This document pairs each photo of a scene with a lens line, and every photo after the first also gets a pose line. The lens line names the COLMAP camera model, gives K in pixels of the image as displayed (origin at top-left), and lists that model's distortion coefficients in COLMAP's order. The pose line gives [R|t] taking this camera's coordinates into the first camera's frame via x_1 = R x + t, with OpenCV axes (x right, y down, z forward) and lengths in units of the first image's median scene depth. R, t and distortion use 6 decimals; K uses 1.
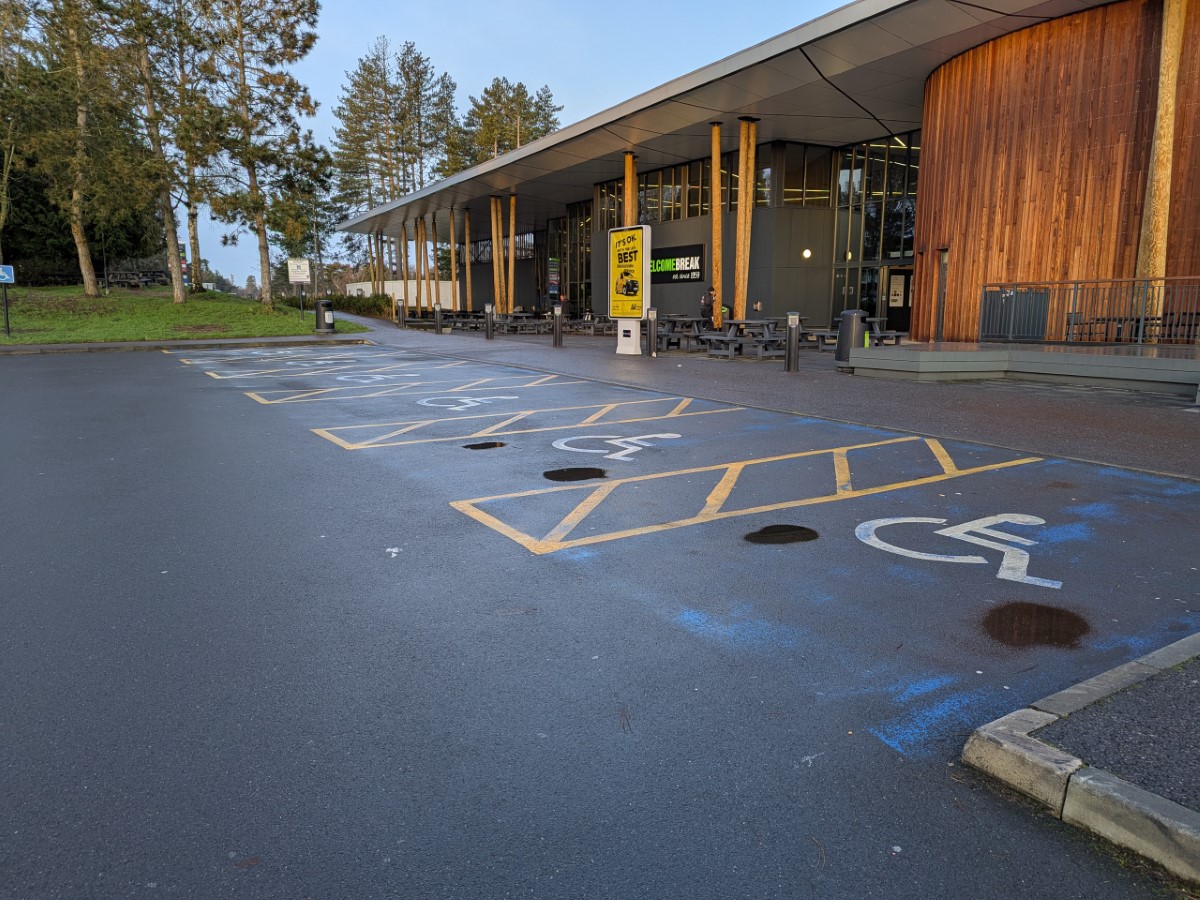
lens RADIAL K [[805.3, 0, 604.2], [0, 805.3, 449.7], [0, 0, 1]] dist [0.026894, -0.025813]
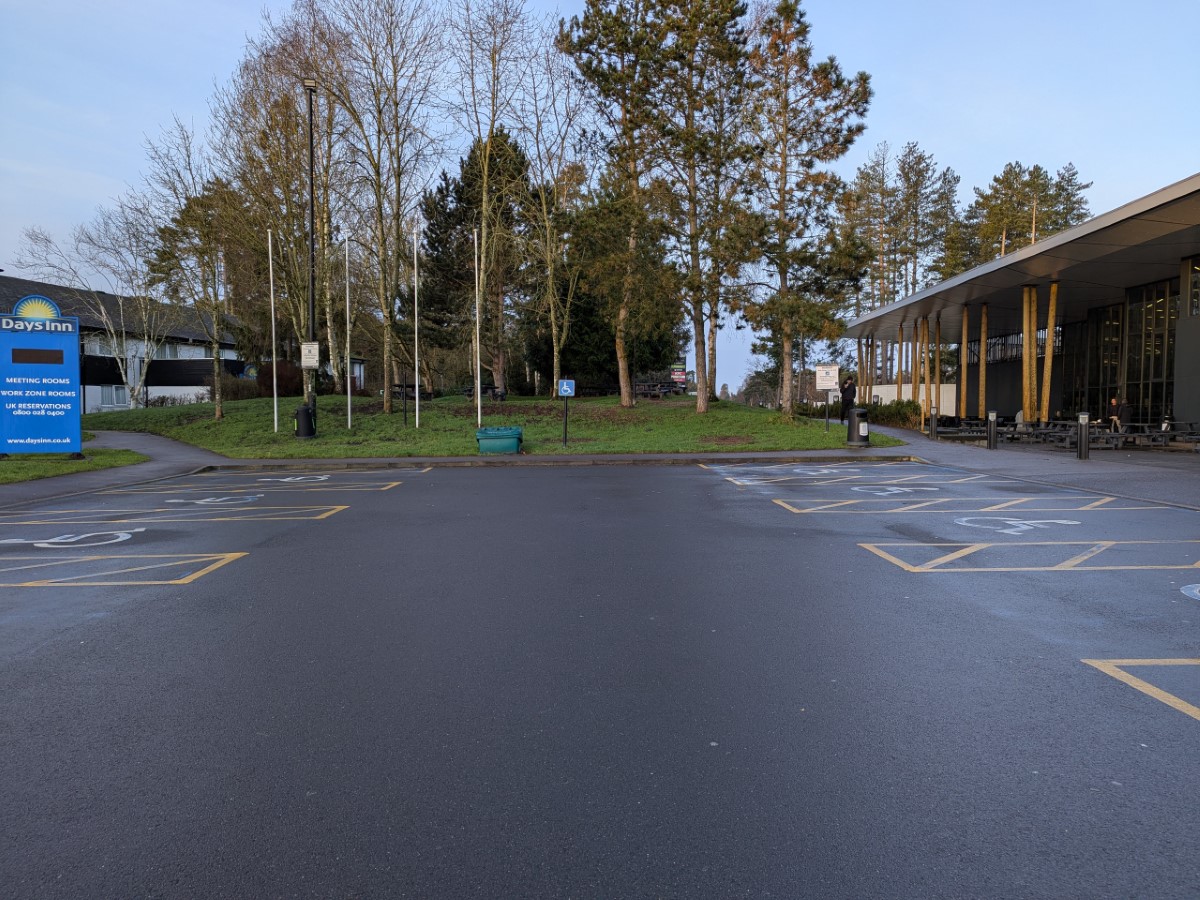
lens RADIAL K [[805.3, 0, 599.9], [0, 805.3, 457.9], [0, 0, 1]] dist [0.026894, -0.025813]
pose [[0.849383, 0.027235, -0.527073, -0.076876], [-0.088637, 0.991844, -0.091589, -0.017485], [0.520280, 0.124513, 0.844870, 0.076137]]
